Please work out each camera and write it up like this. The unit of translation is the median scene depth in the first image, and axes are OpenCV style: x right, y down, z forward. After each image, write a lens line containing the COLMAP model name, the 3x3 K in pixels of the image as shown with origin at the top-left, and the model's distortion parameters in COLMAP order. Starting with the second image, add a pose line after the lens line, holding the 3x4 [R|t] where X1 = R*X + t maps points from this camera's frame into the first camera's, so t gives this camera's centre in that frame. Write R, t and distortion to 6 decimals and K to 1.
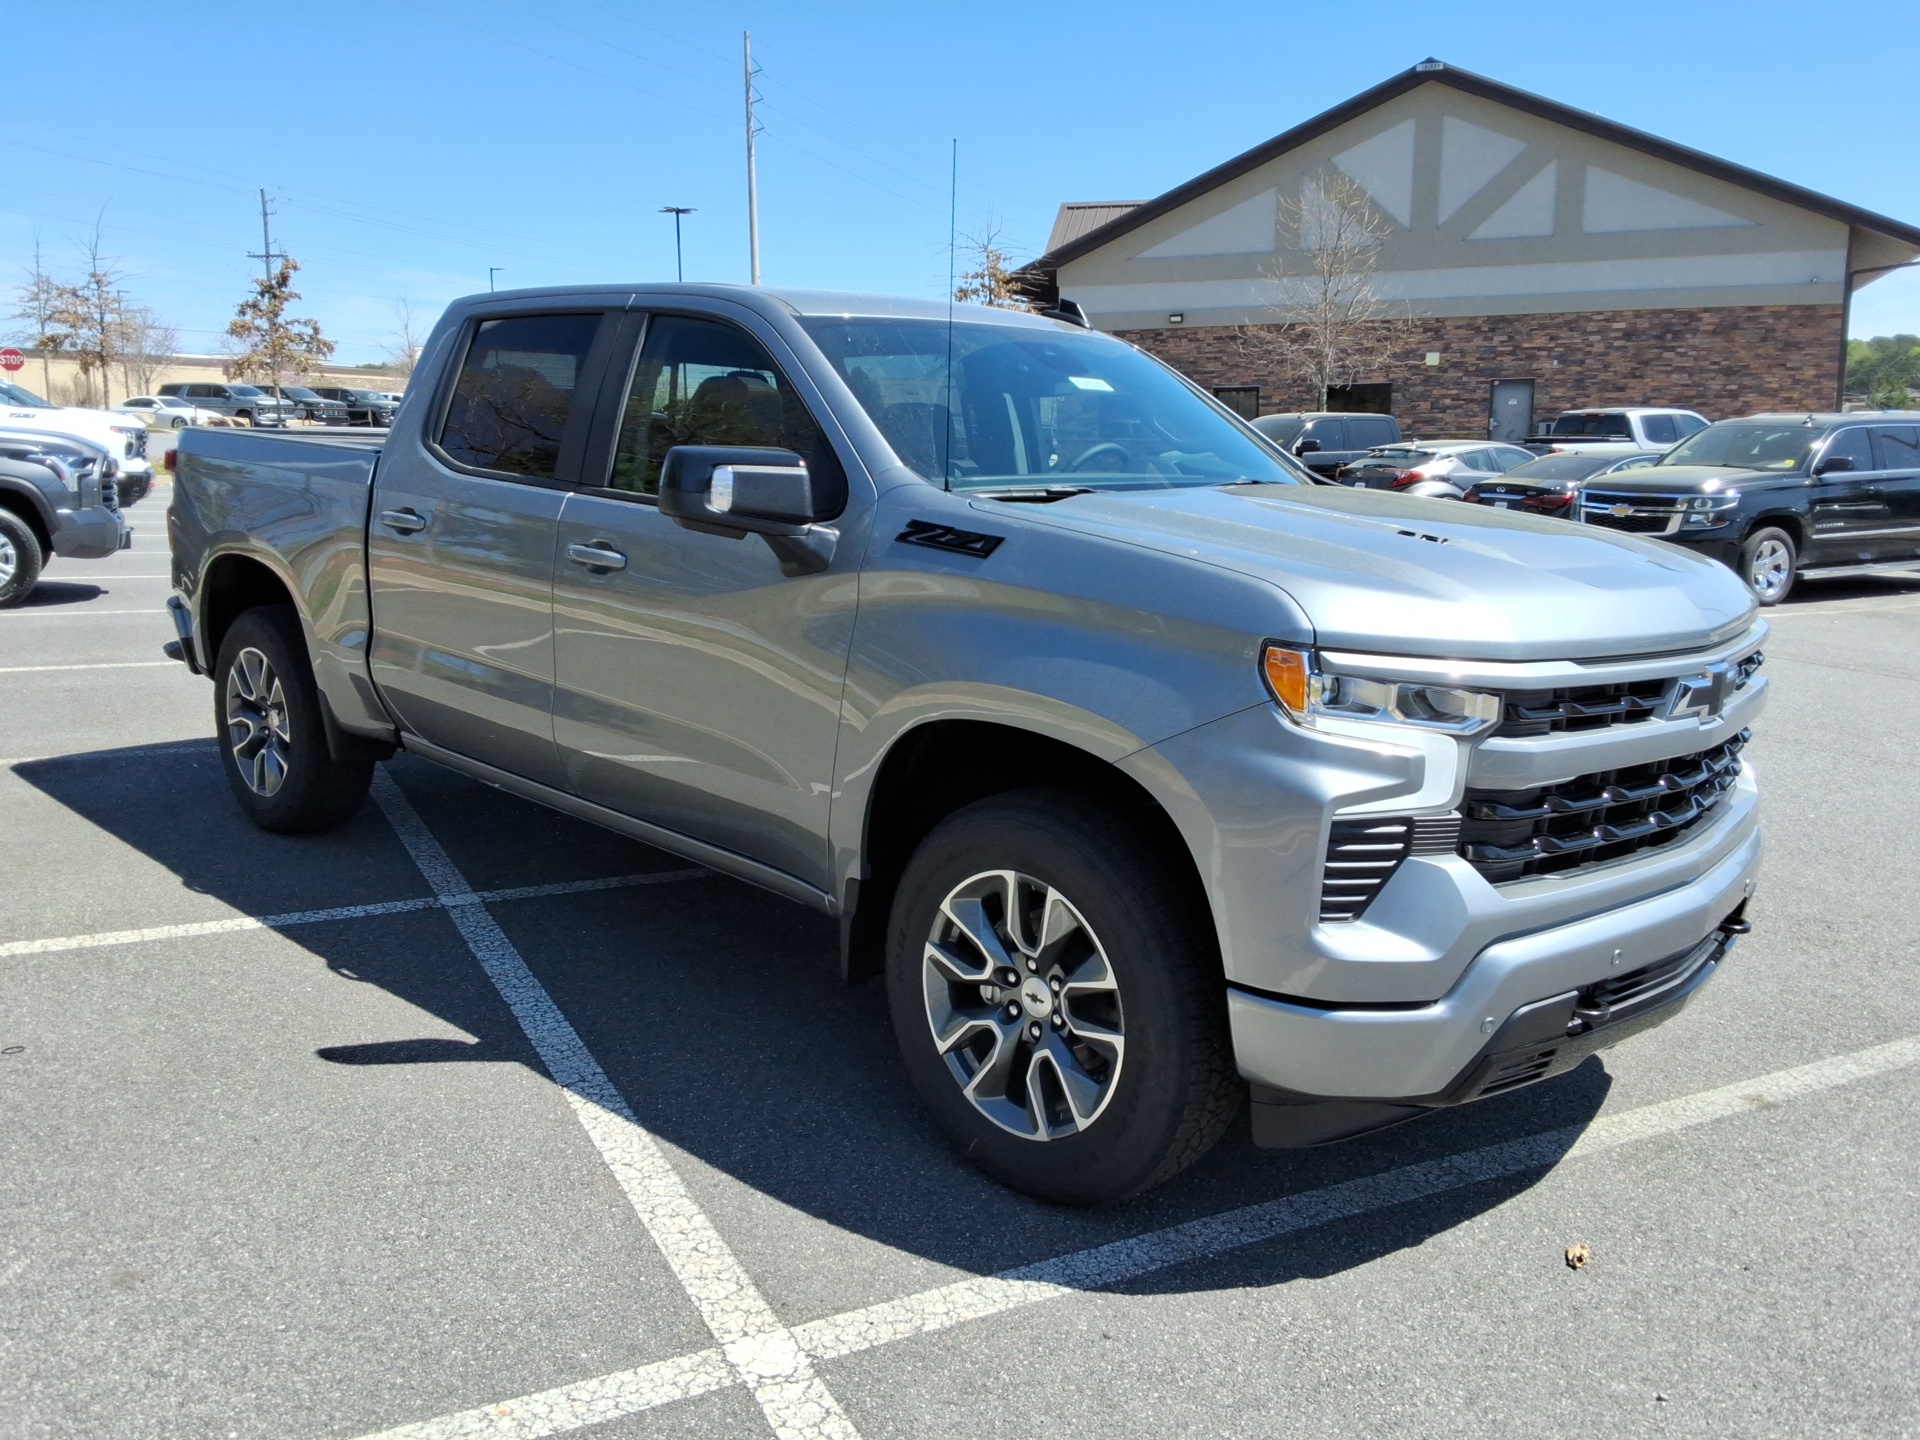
lens RADIAL K [[1535.1, 0, 963.1], [0, 1535.1, 724.4], [0, 0, 1]] dist [0.076324, -0.120074]
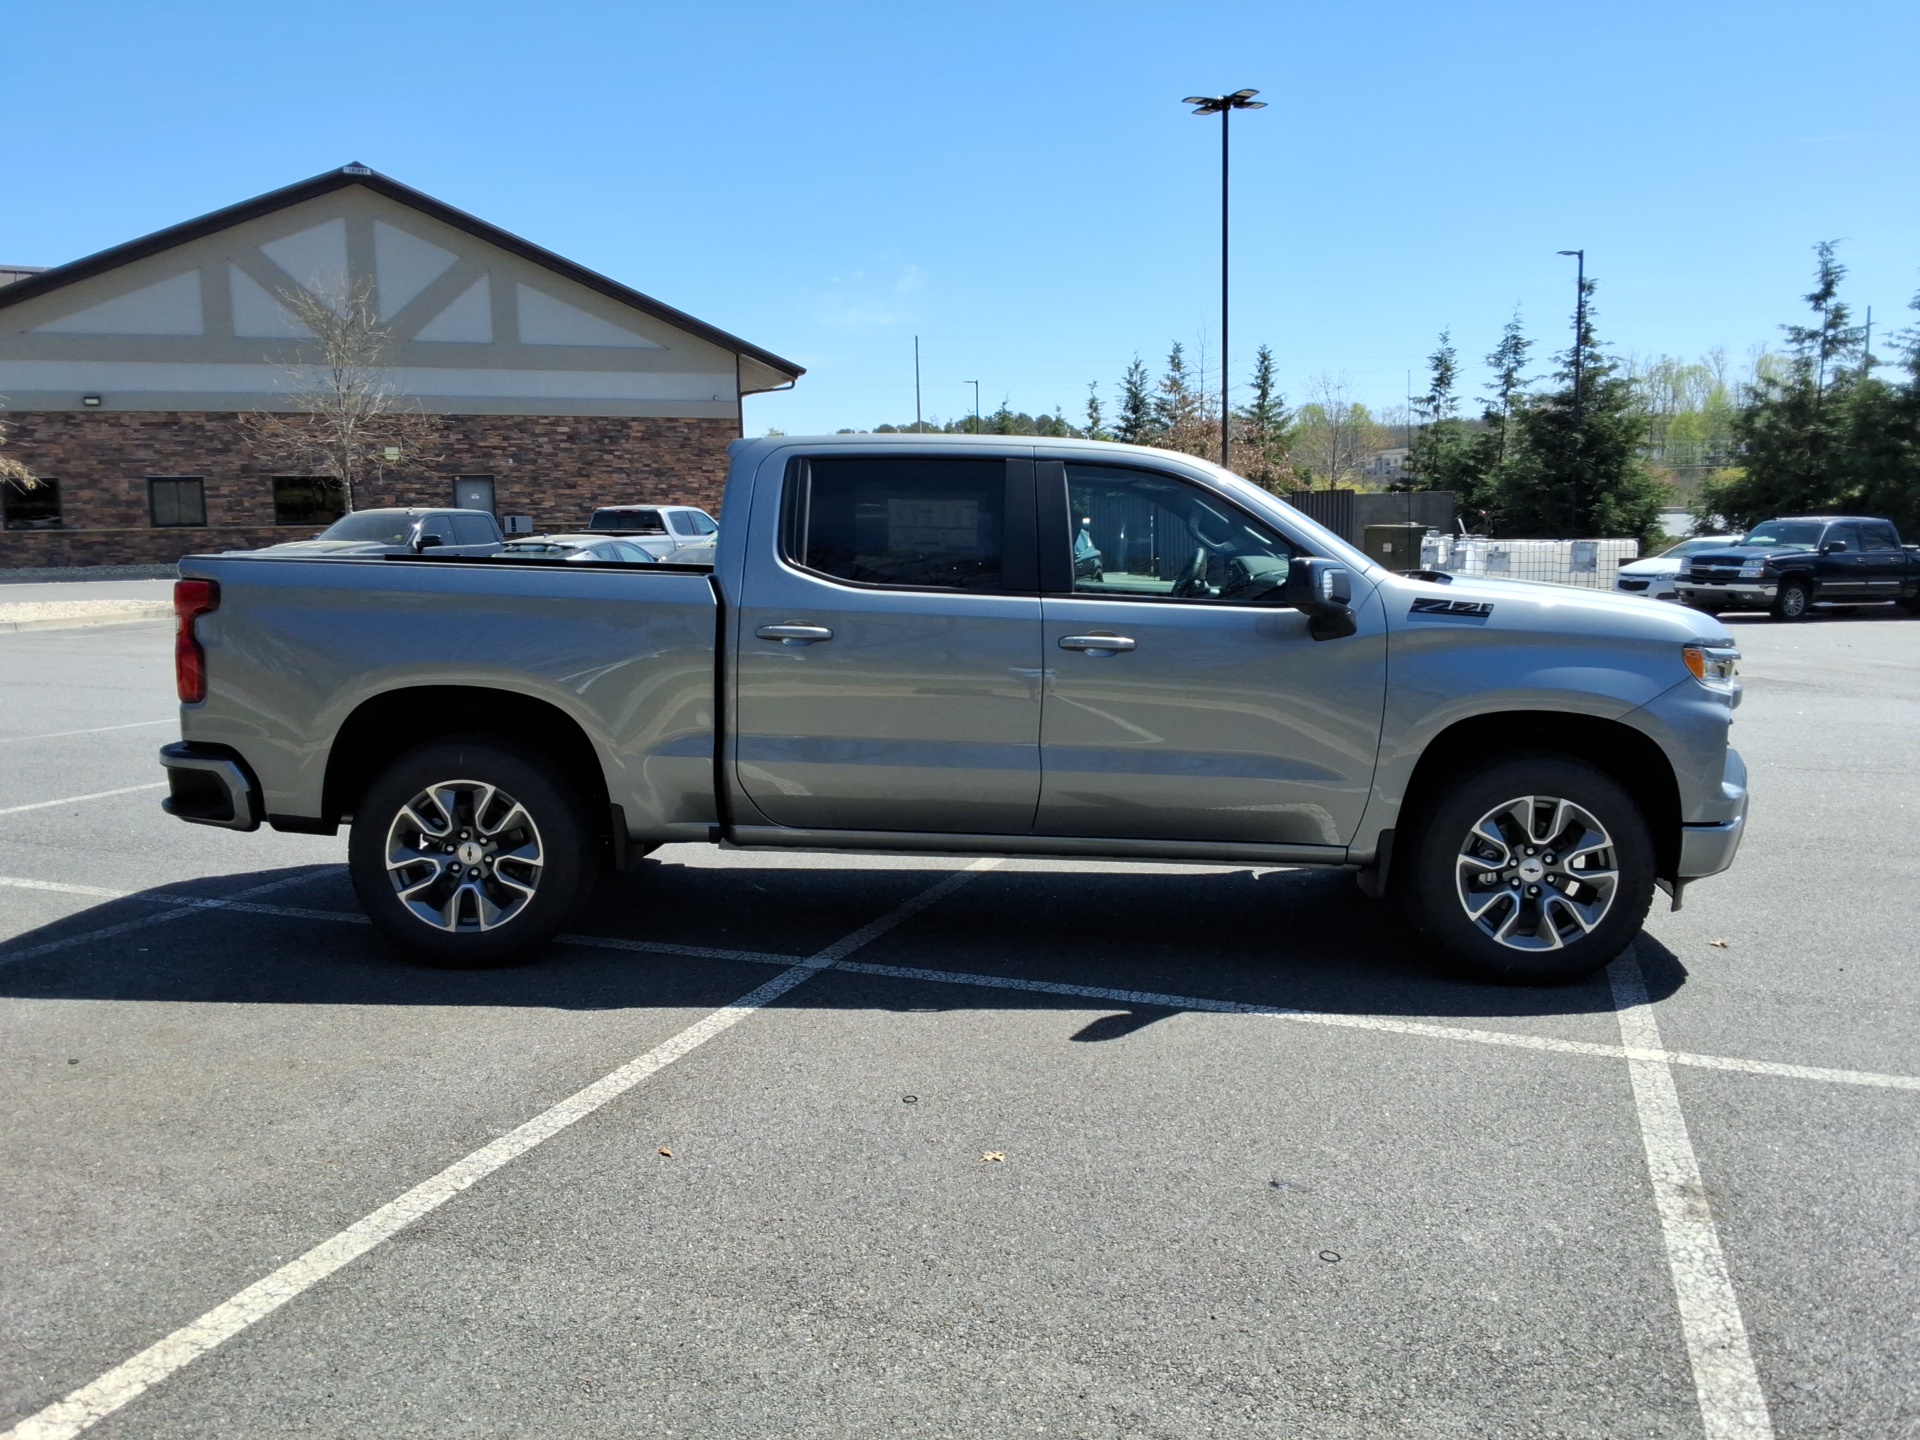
lens RADIAL K [[1535.1, 0, 965.8], [0, 1535.1, 723.2], [0, 0, 1]] dist [0.076324, -0.120074]
pose [[0.734553, -0.095846, 0.671748, -0.125786], [0.134012, 0.990966, -0.005149, -0.004955], [-0.665187, 0.093804, 0.740762, 0.011608]]
